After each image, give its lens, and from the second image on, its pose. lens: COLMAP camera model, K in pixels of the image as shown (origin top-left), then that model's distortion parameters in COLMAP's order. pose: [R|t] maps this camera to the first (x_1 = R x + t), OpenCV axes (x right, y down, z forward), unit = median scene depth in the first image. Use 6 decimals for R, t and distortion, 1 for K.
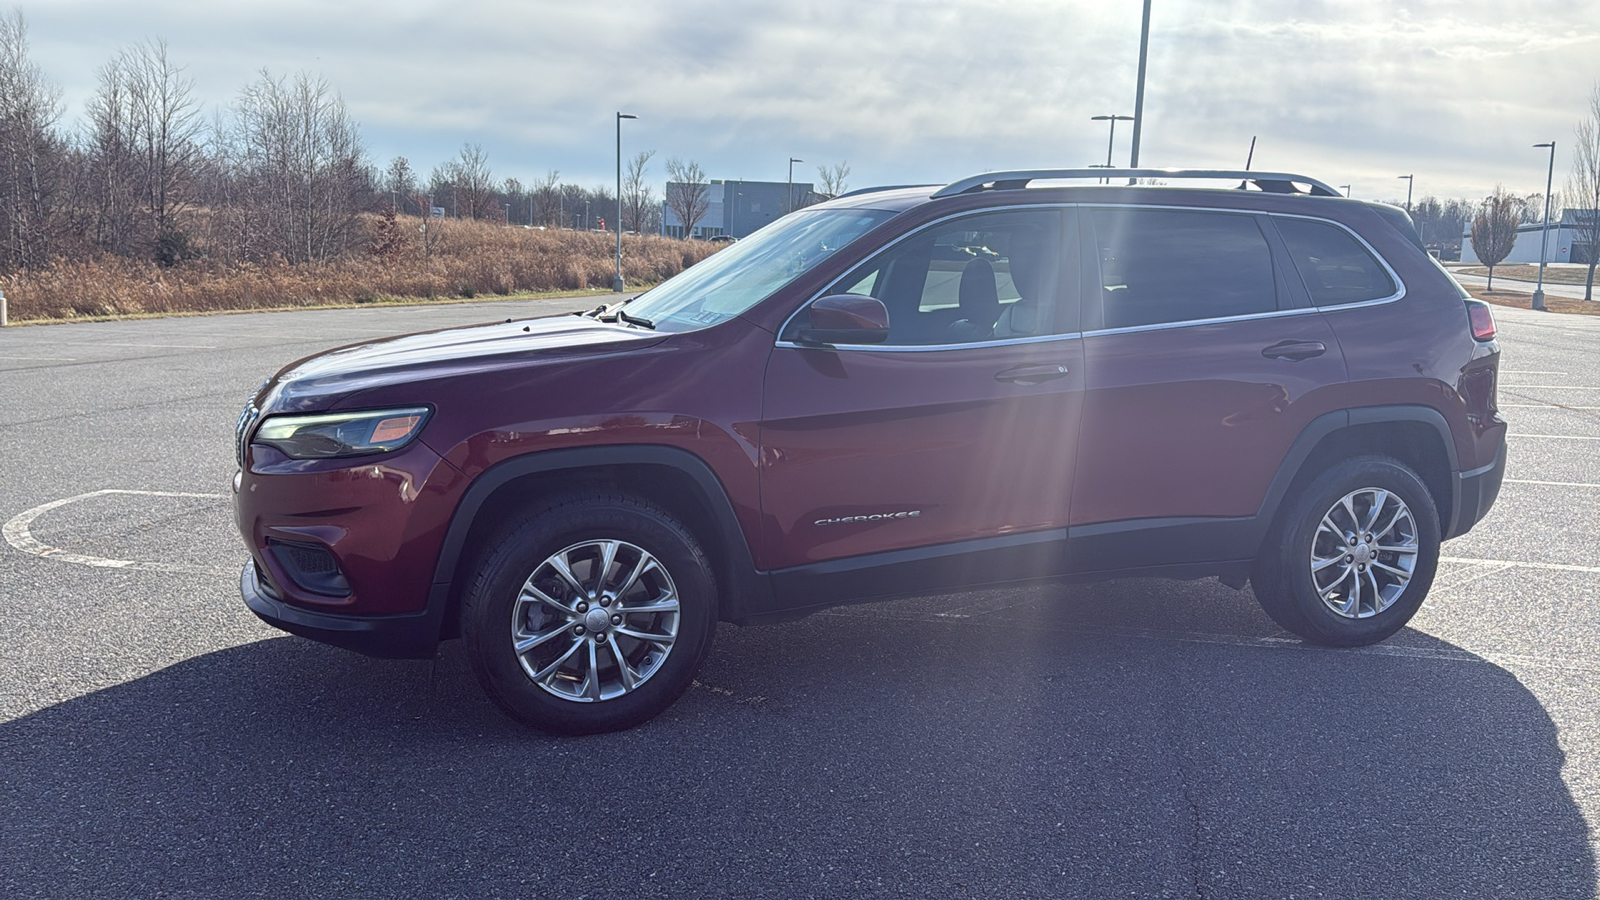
lens RADIAL K [[1269.1, 0, 825.8], [0, 1269.1, 442.8], [0, 0, 1]] dist [0.108437, -0.162995]
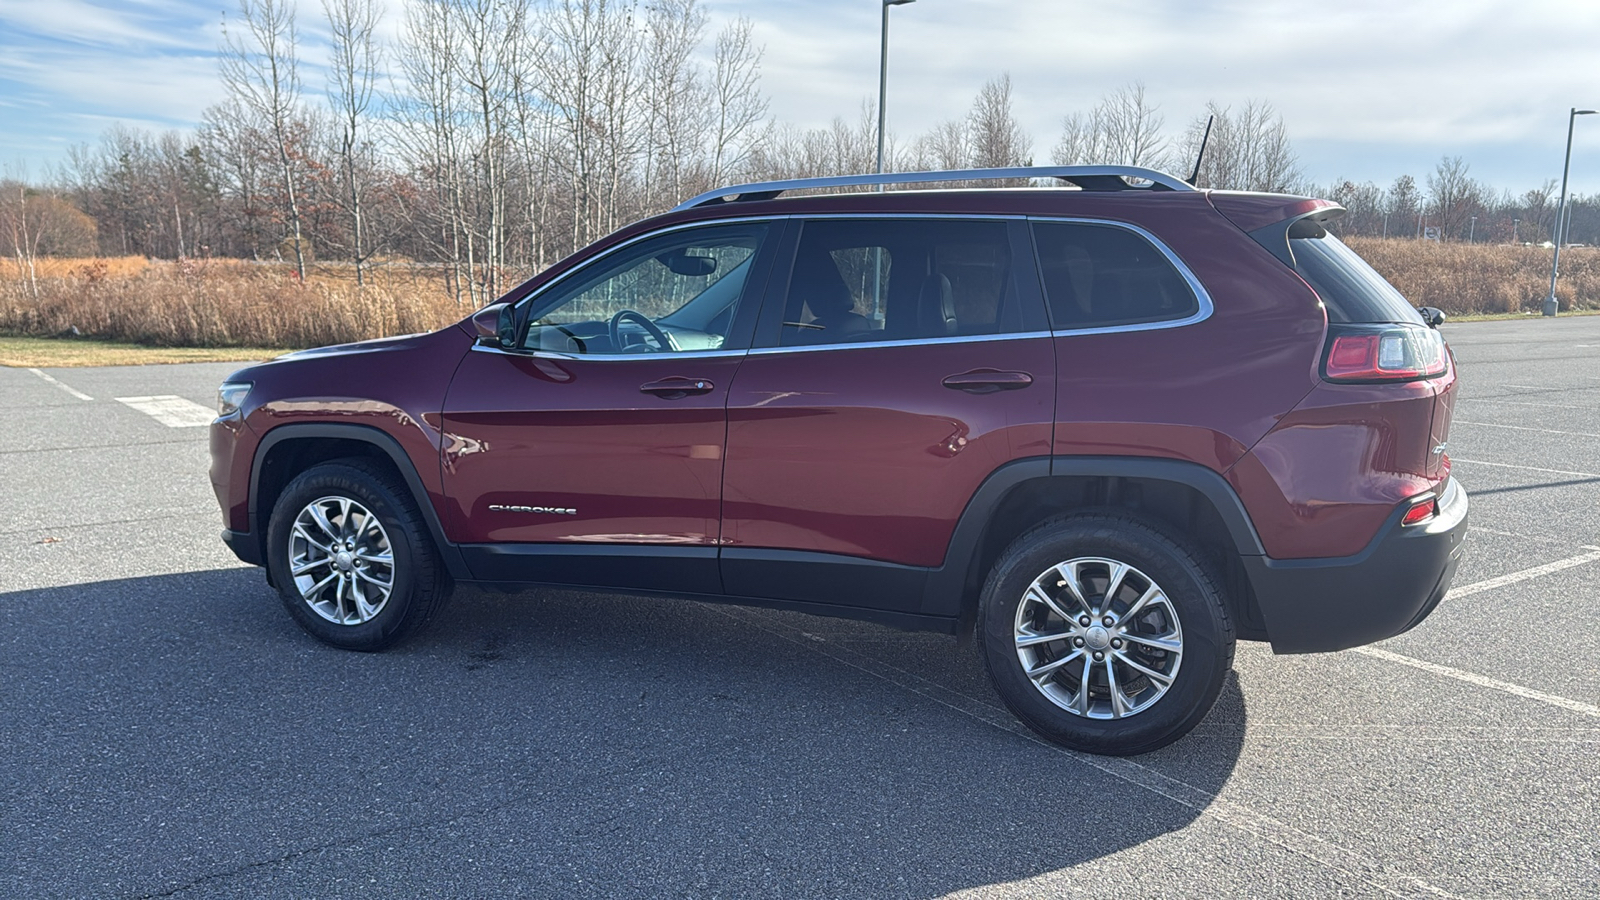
lens RADIAL K [[1269.1, 0, 831.7], [0, 1269.1, 485.5], [0, 0, 1]] dist [0.108437, -0.162995]
pose [[0.740826, 0.099092, -0.664348, 0.822010], [-0.089801, 0.994791, 0.048242, -0.032811], [0.665667, 0.023920, 0.745865, 0.295803]]
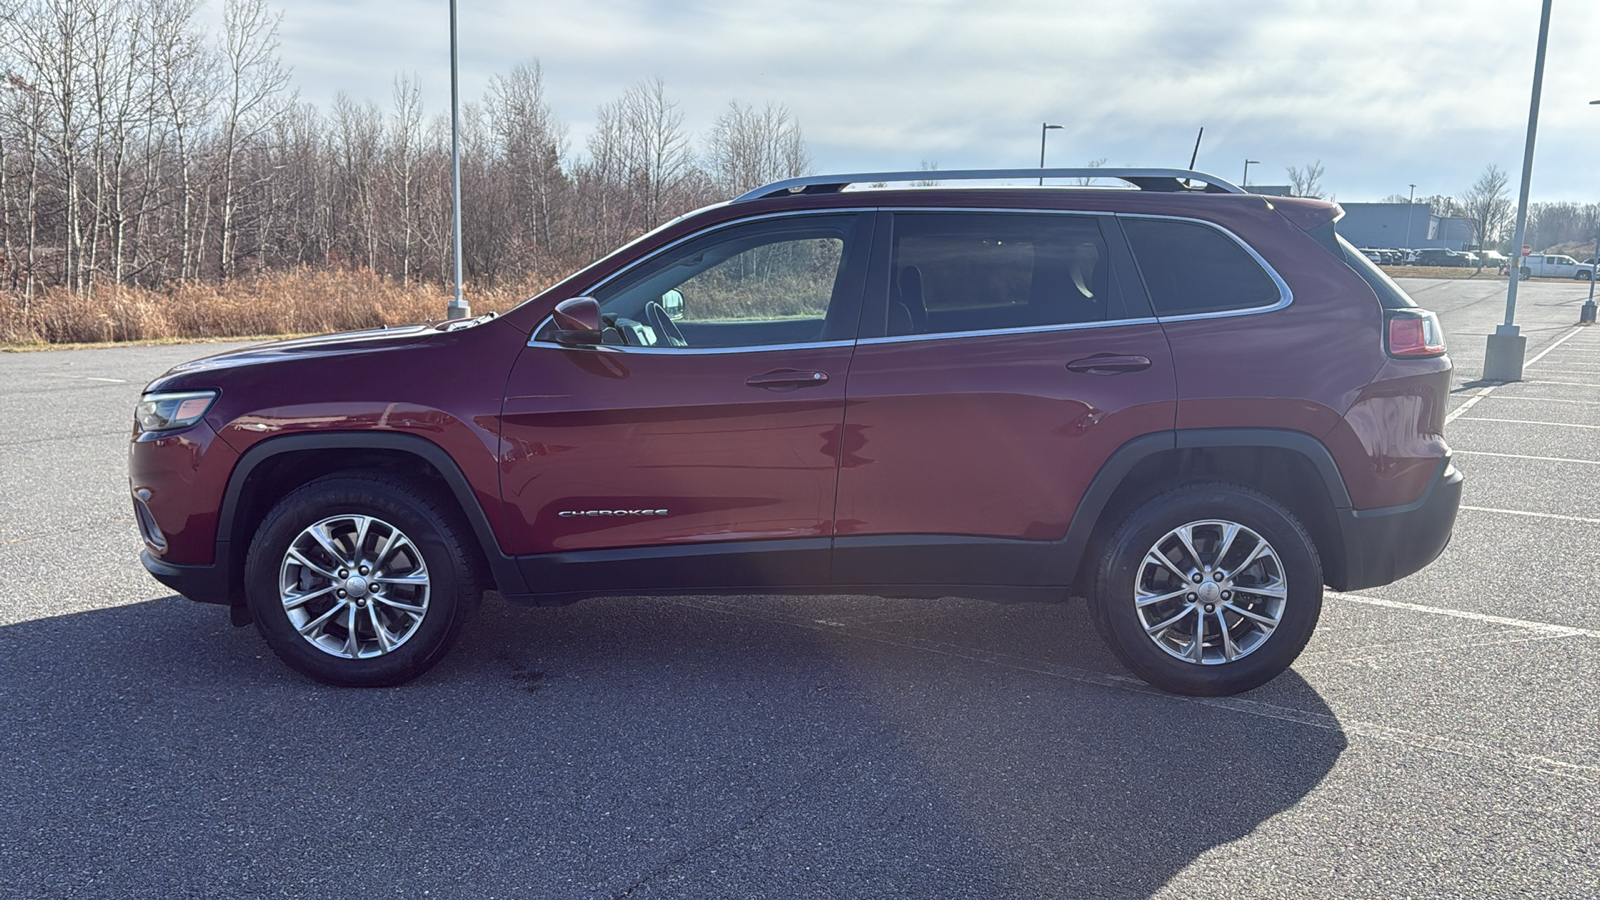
lens RADIAL K [[1269.1, 0, 816.5], [0, 1269.1, 462.7], [0, 0, 1]] dist [0.108437, -0.162995]
pose [[0.932828, 0.048945, -0.356983, 0.480380], [-0.046817, 0.998797, 0.014605, -0.004439], [0.357268, 0.003089, 0.933997, 0.070598]]
